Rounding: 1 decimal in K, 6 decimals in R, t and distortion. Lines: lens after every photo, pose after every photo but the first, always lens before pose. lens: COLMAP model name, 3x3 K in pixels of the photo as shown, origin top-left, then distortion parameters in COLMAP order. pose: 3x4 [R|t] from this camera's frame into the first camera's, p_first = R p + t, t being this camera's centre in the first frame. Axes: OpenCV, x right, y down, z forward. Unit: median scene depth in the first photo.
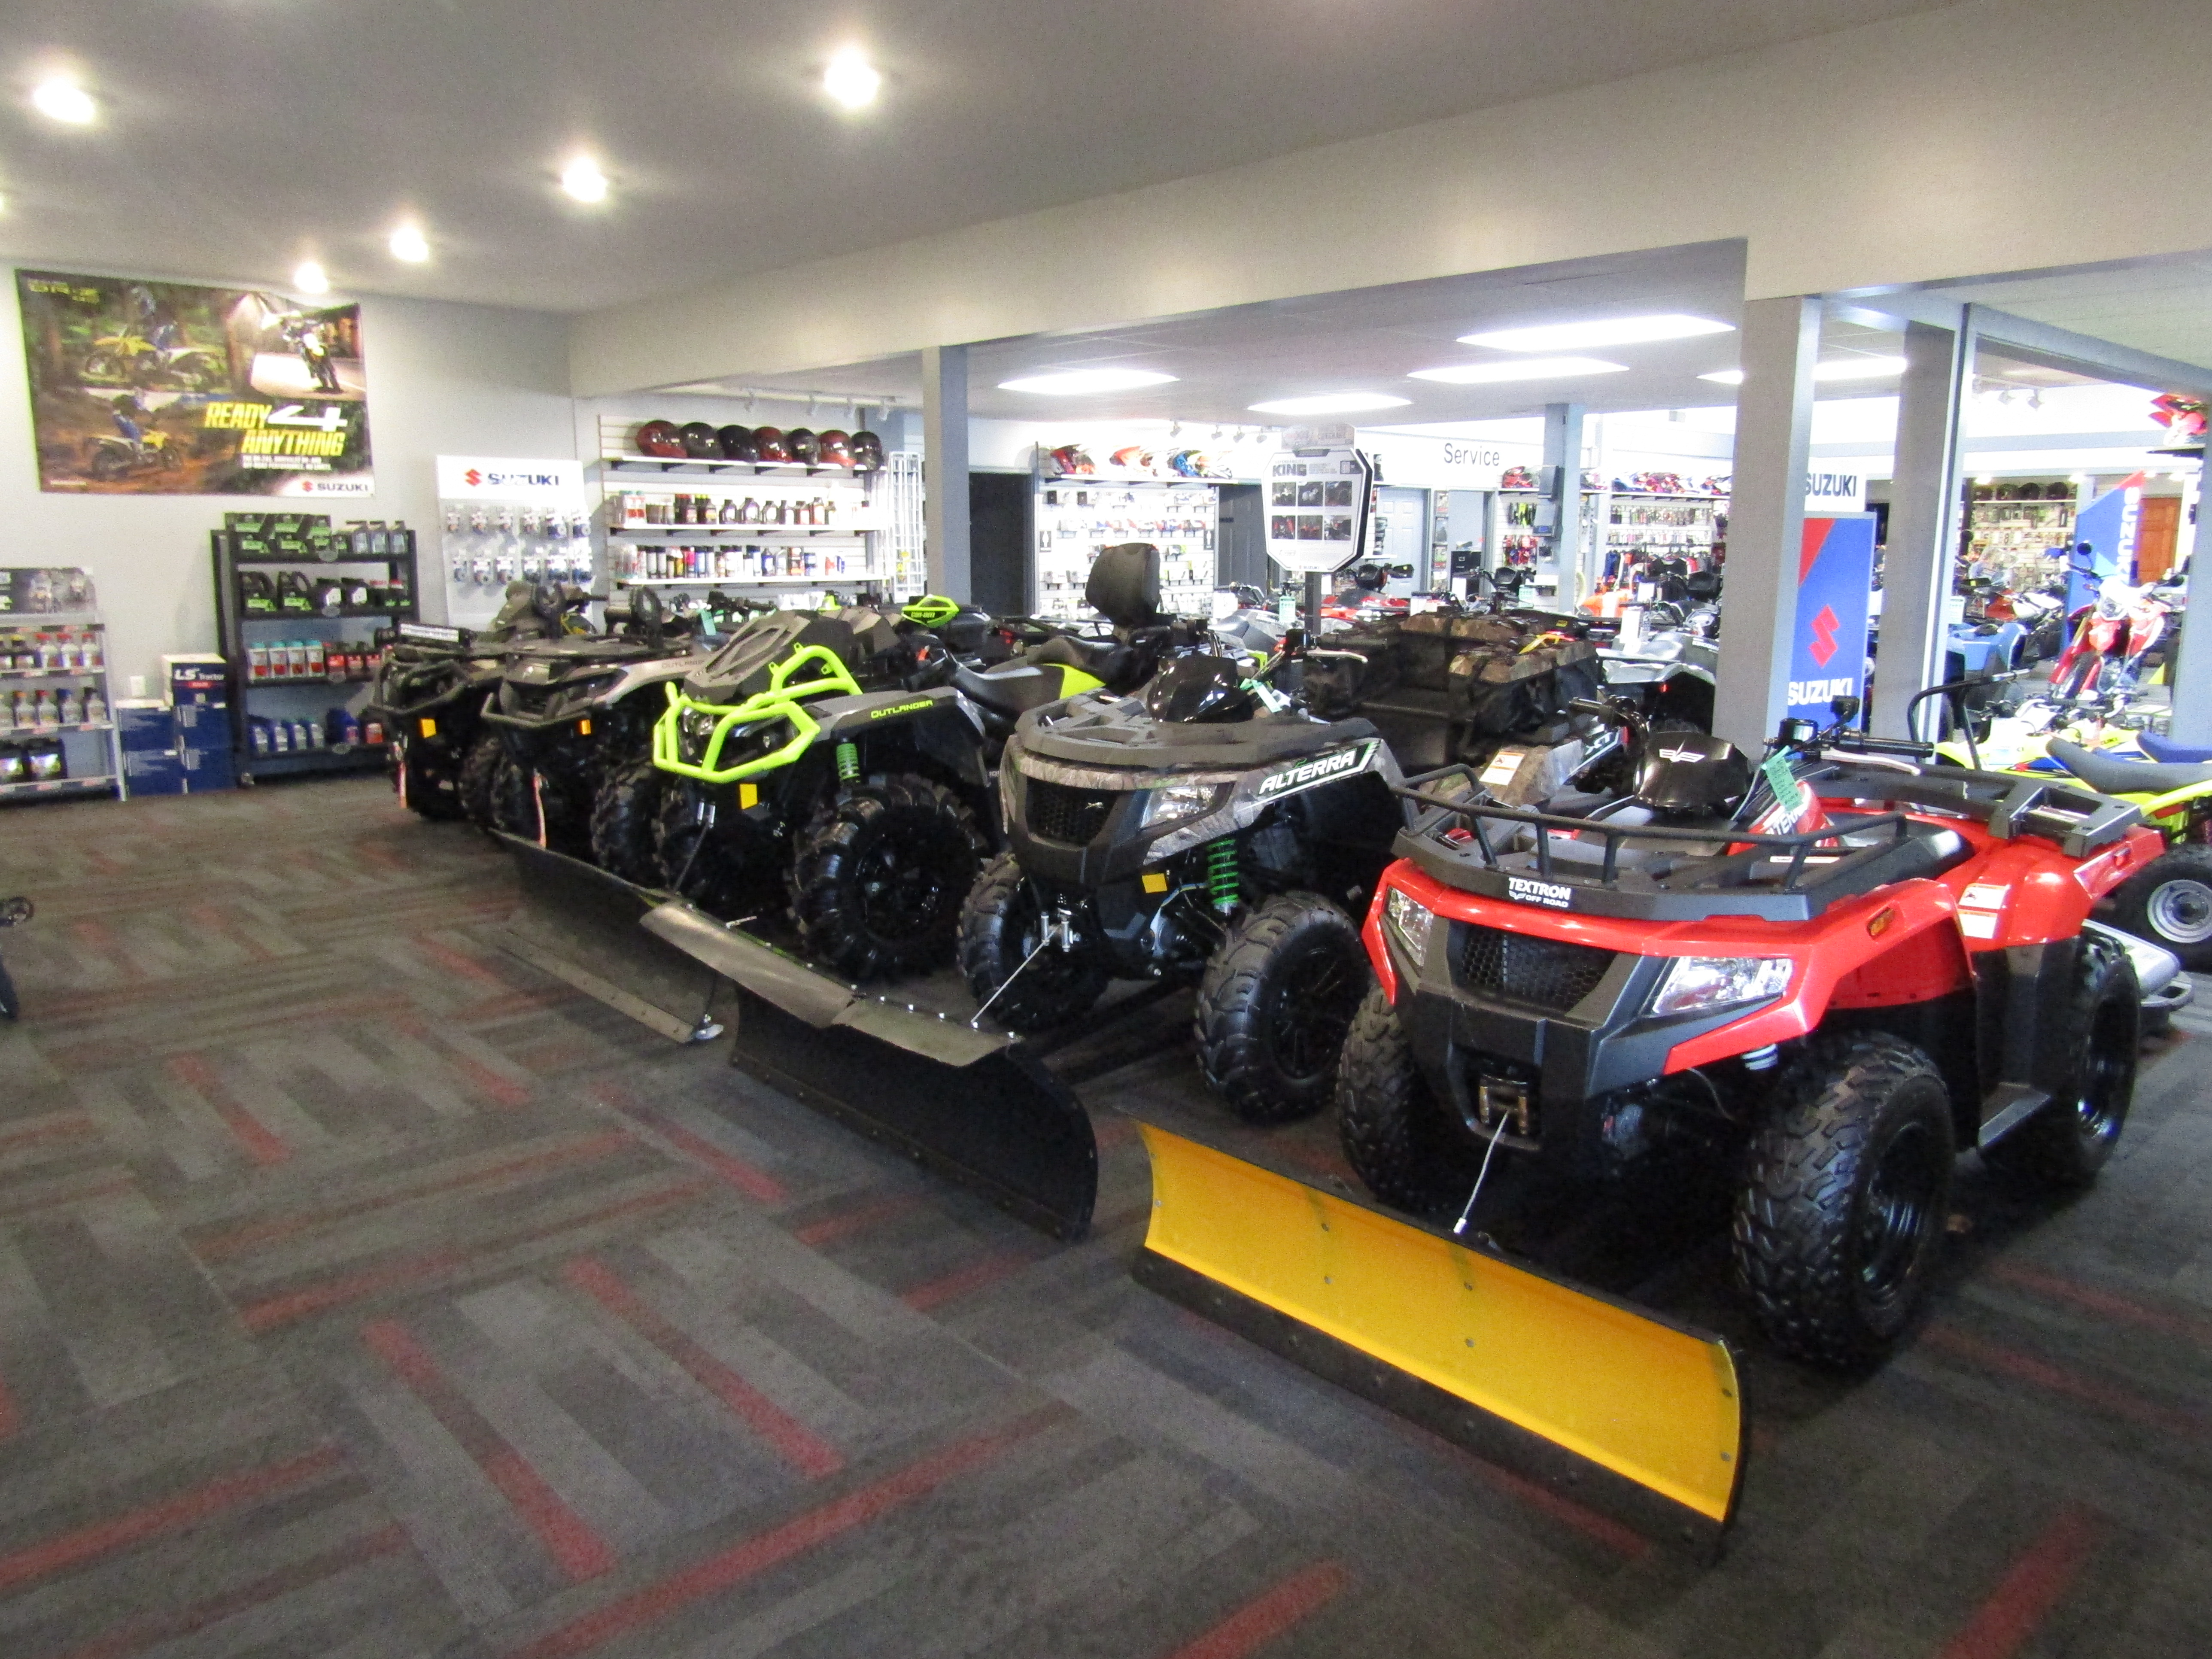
lens RADIAL K [[1563.3, 0, 1106.2], [0, 1563.3, 827.8], [0, 0, 1]] dist [0.000523, -0.004878]
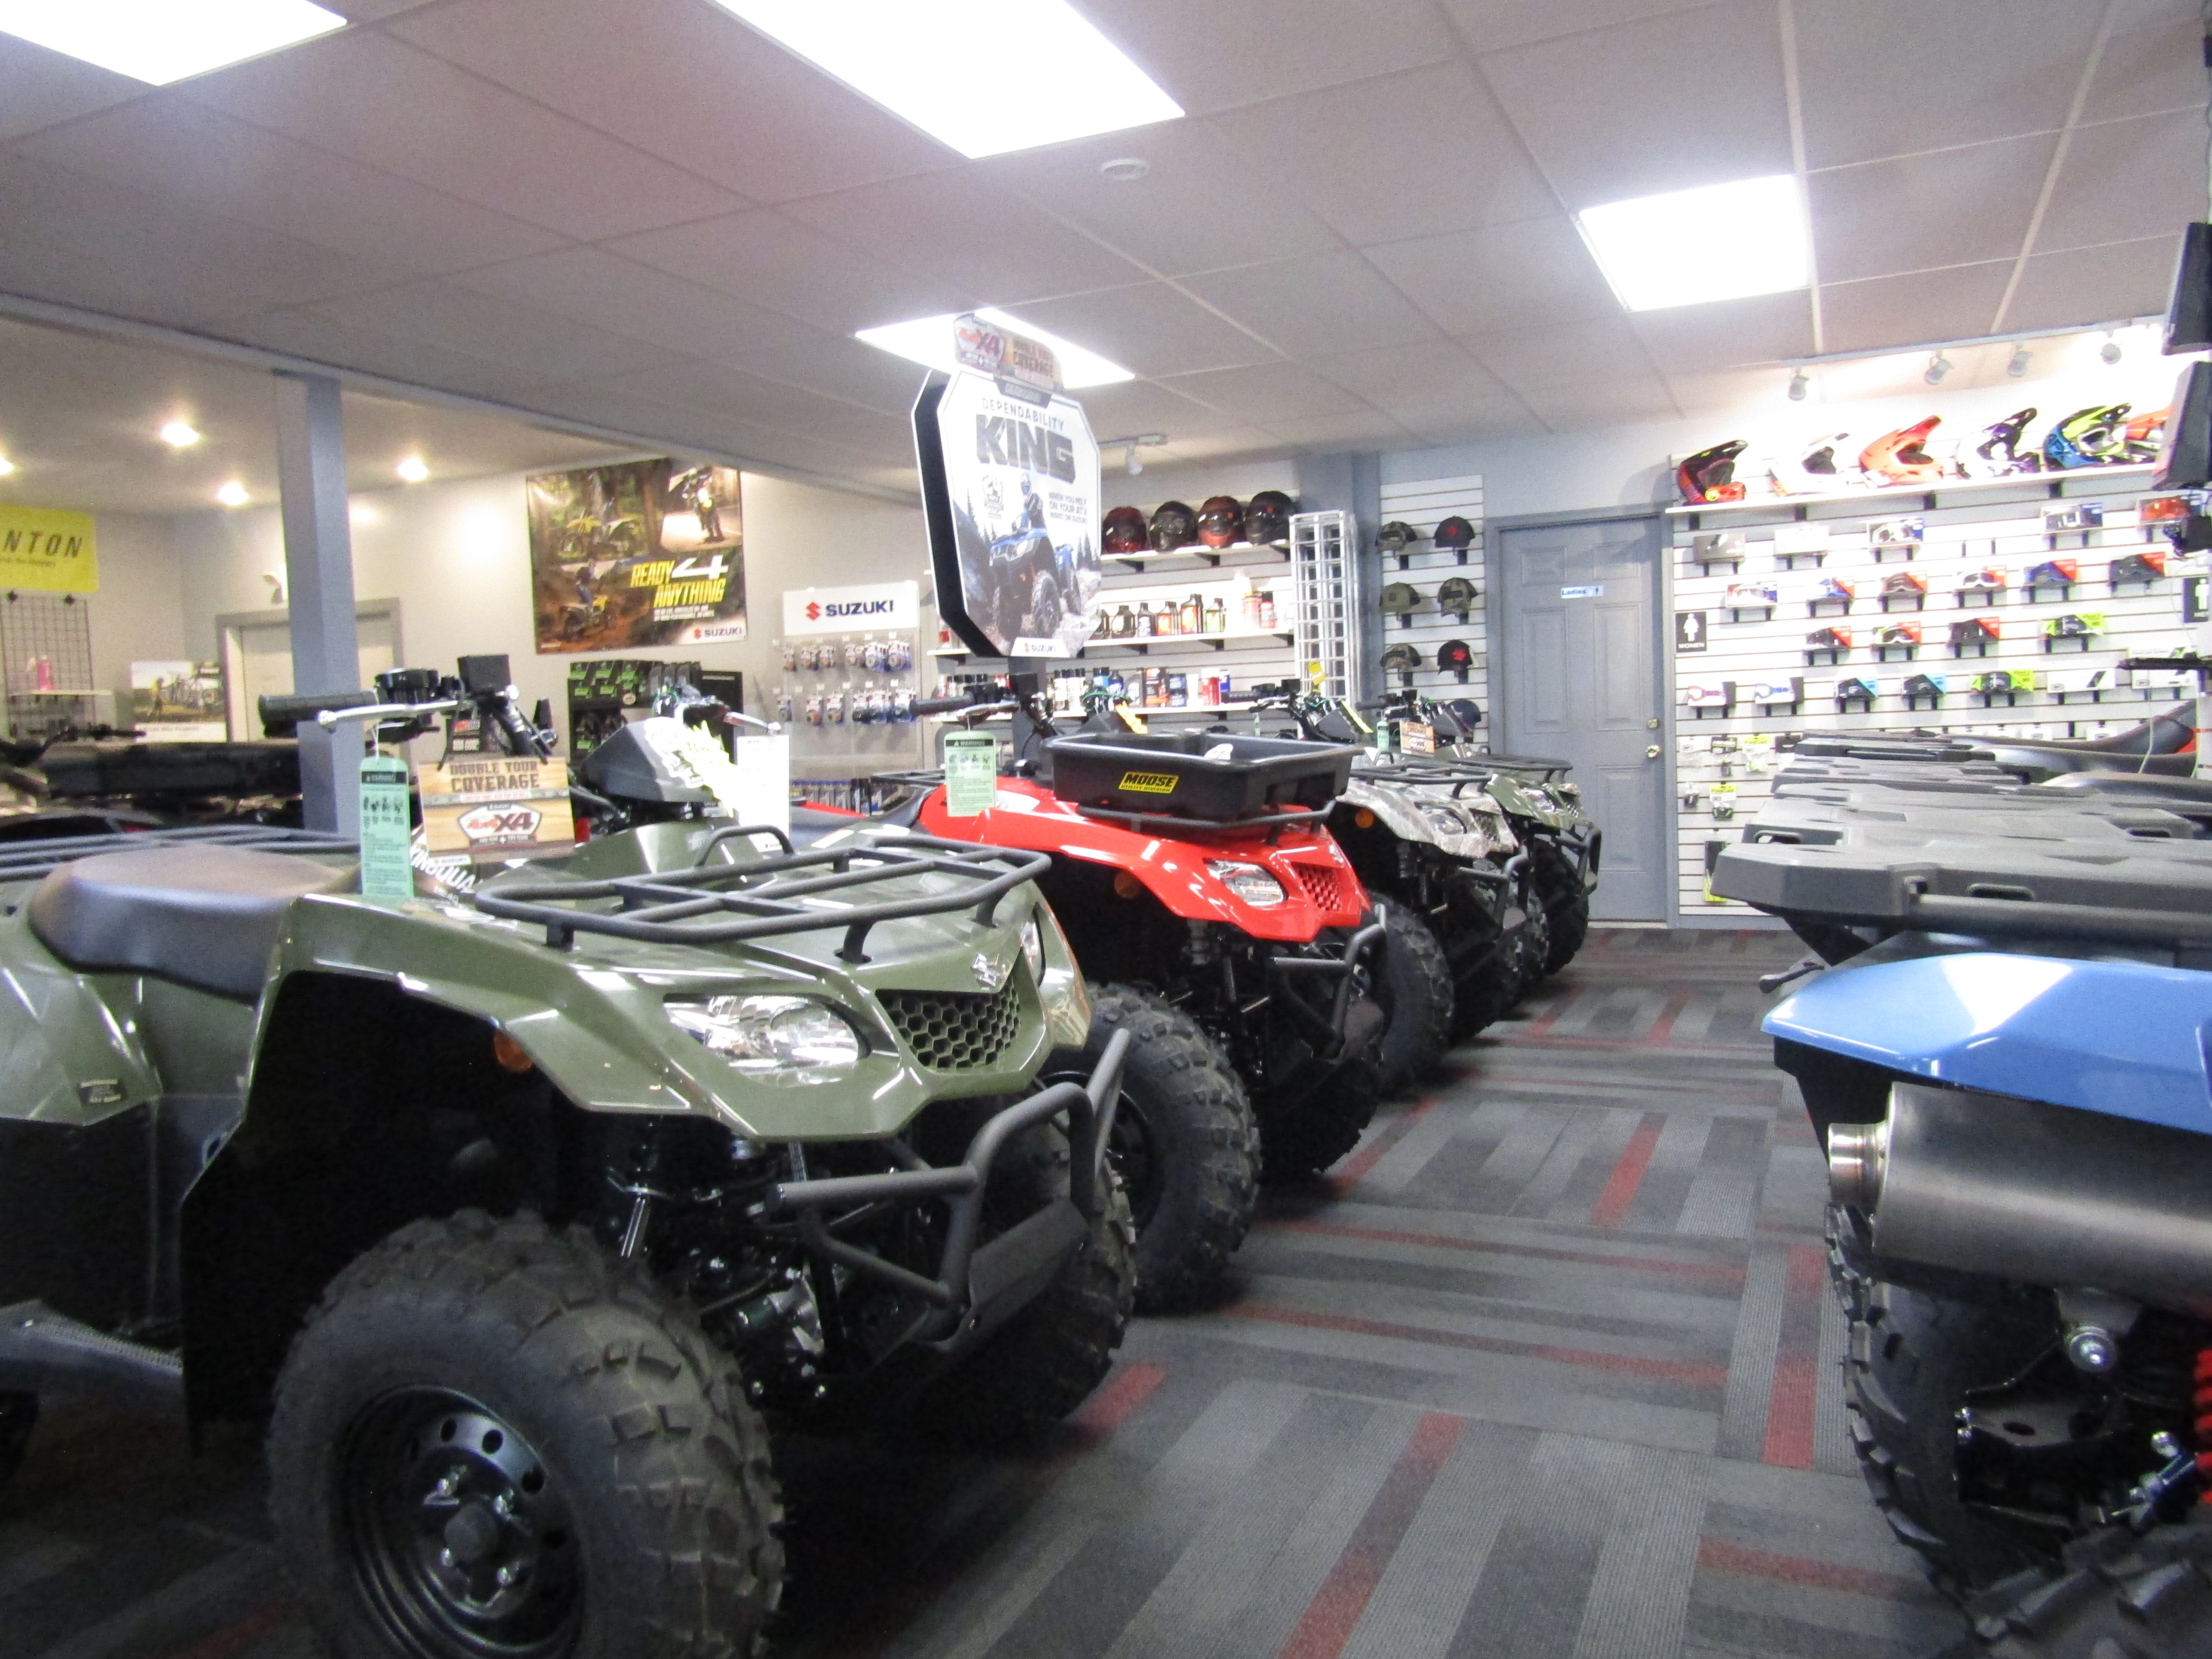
lens RADIAL K [[1563.3, 0, 1112.7], [0, 1563.3, 819.0], [0, 0, 1]] dist [0.000523, -0.004878]
pose [[0.396290, 0.036380, -0.917404, 0.569517], [-0.132108, 0.991076, -0.017765, -0.118067], [0.908571, 0.128237, 0.397560, 0.879202]]
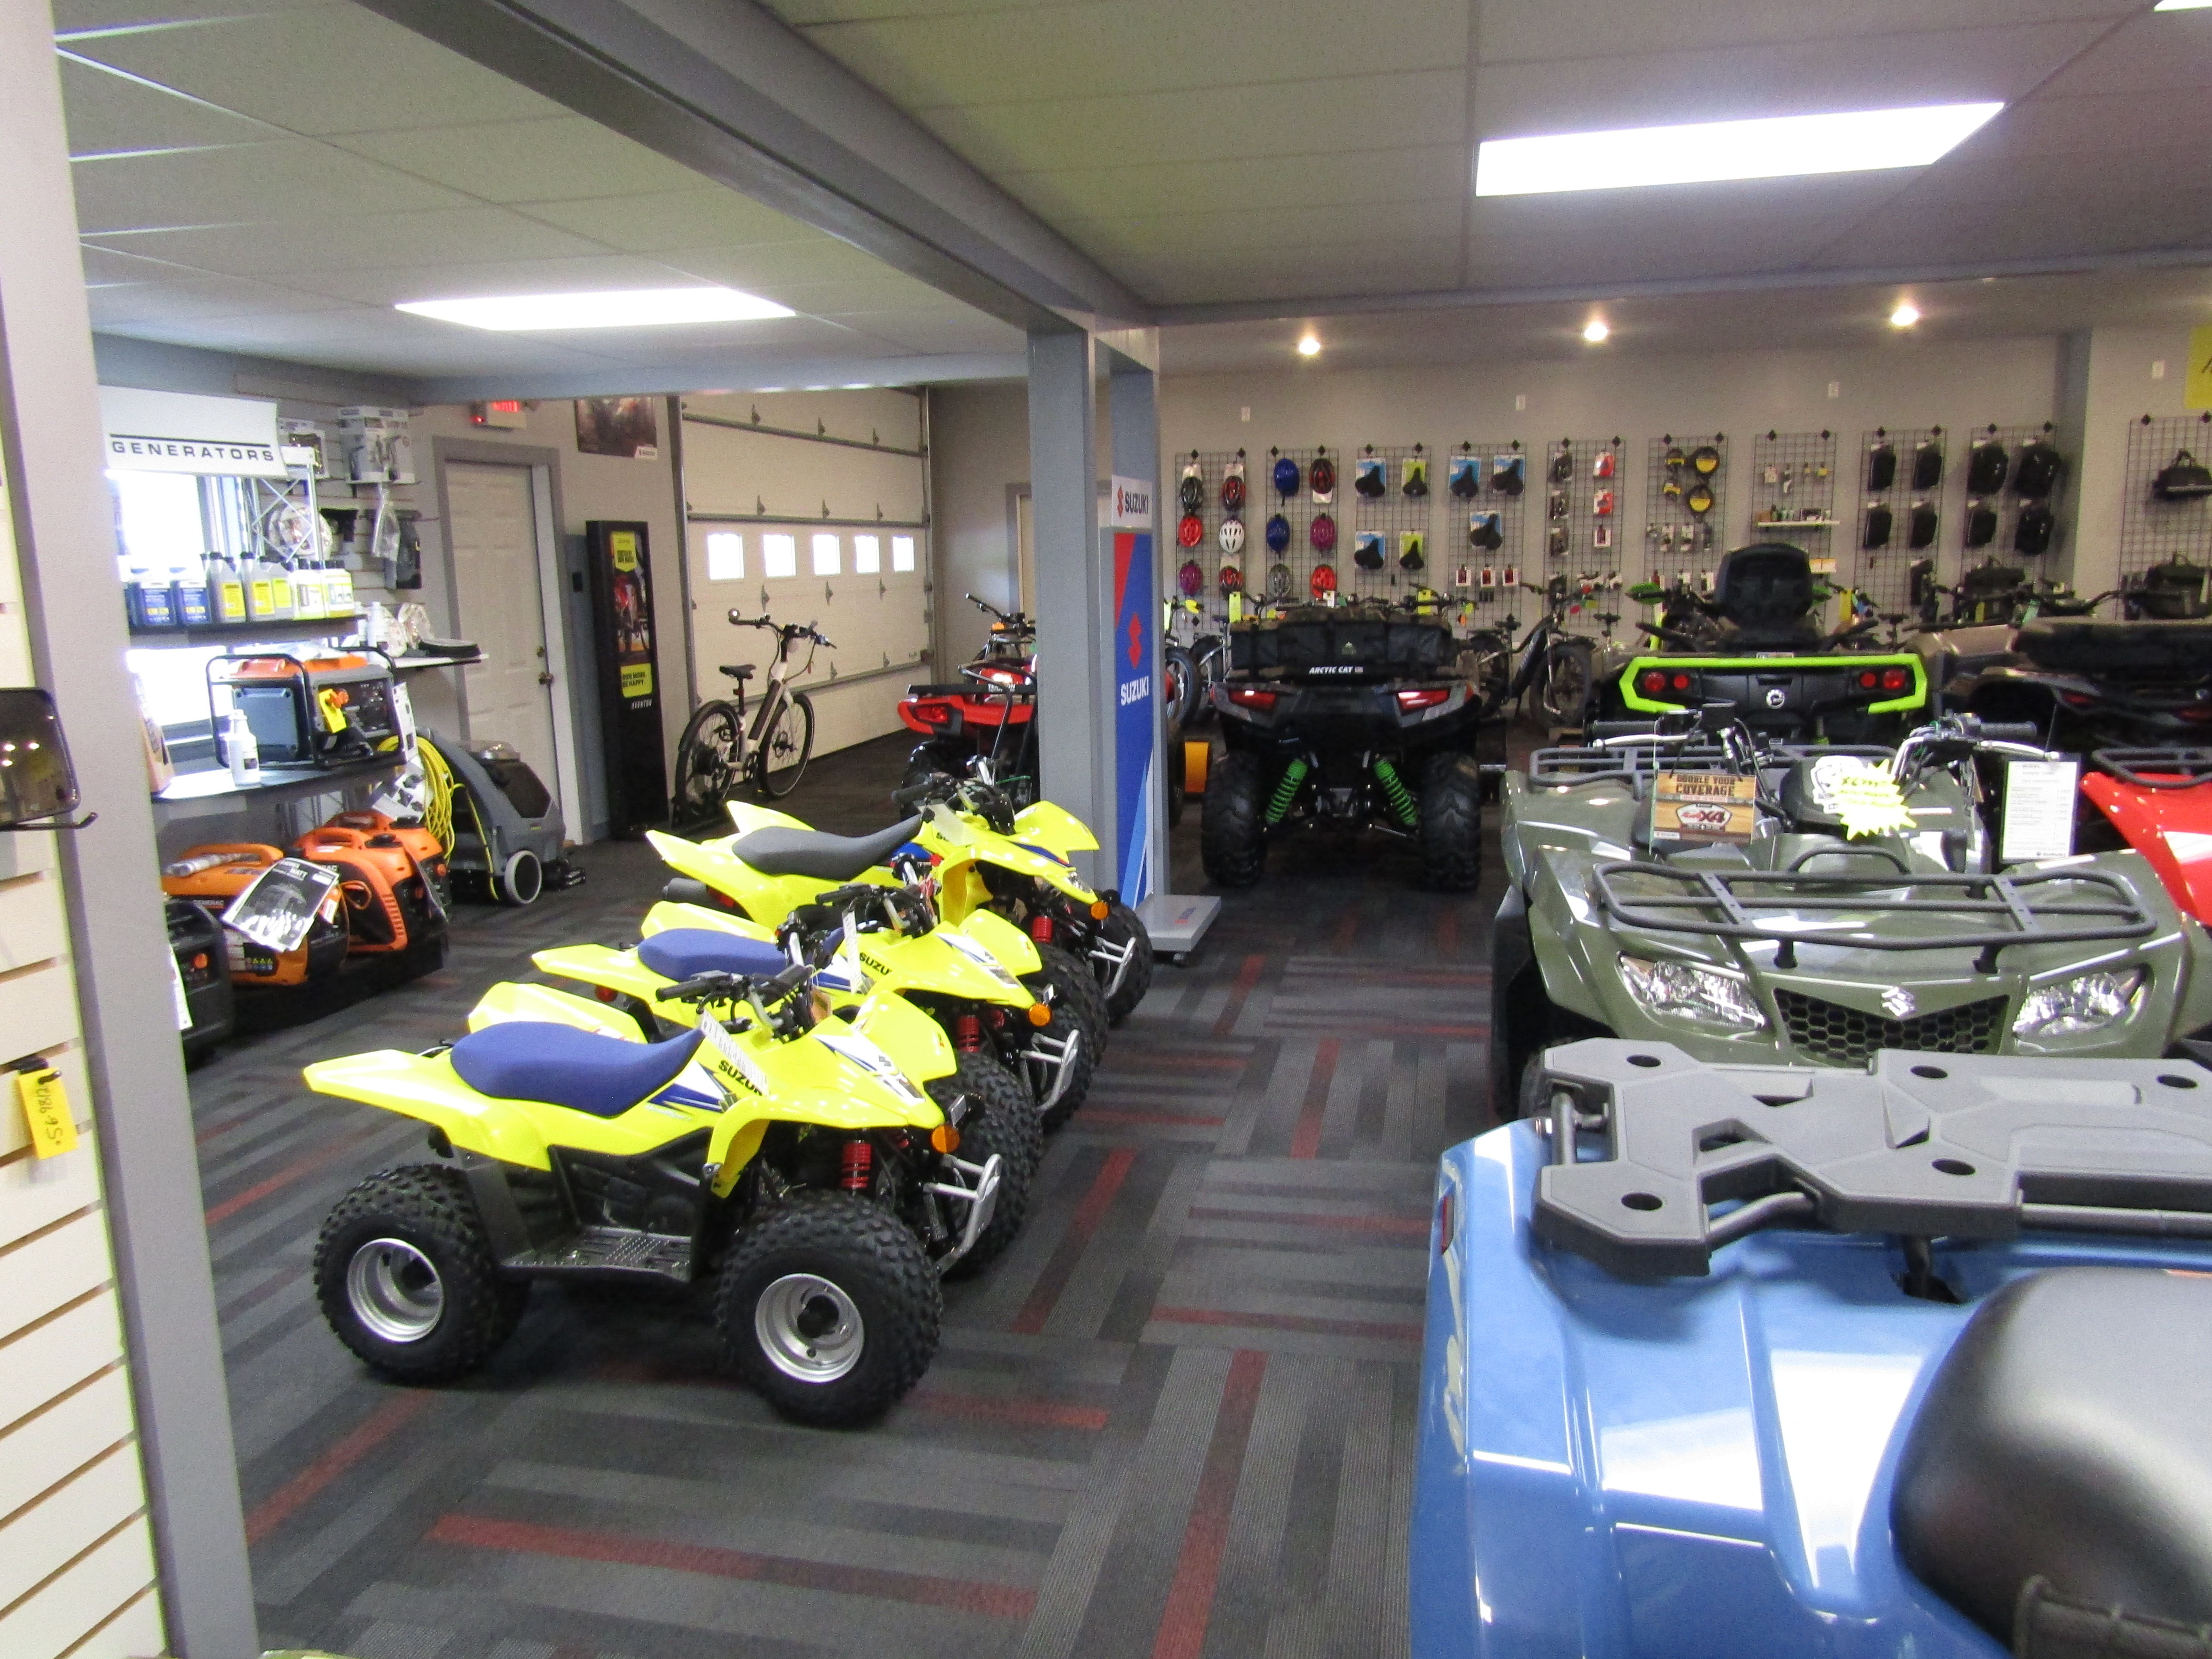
lens RADIAL K [[1563.3, 0, 1114.1], [0, 1563.3, 833.1], [0, 0, 1]] dist [0.000523, -0.004878]
pose [[-0.802706, 0.120980, -0.583975, 0.627644], [-0.088450, 0.944228, 0.317191, -0.193251], [0.589779, 0.306264, -0.747237, 1.046222]]
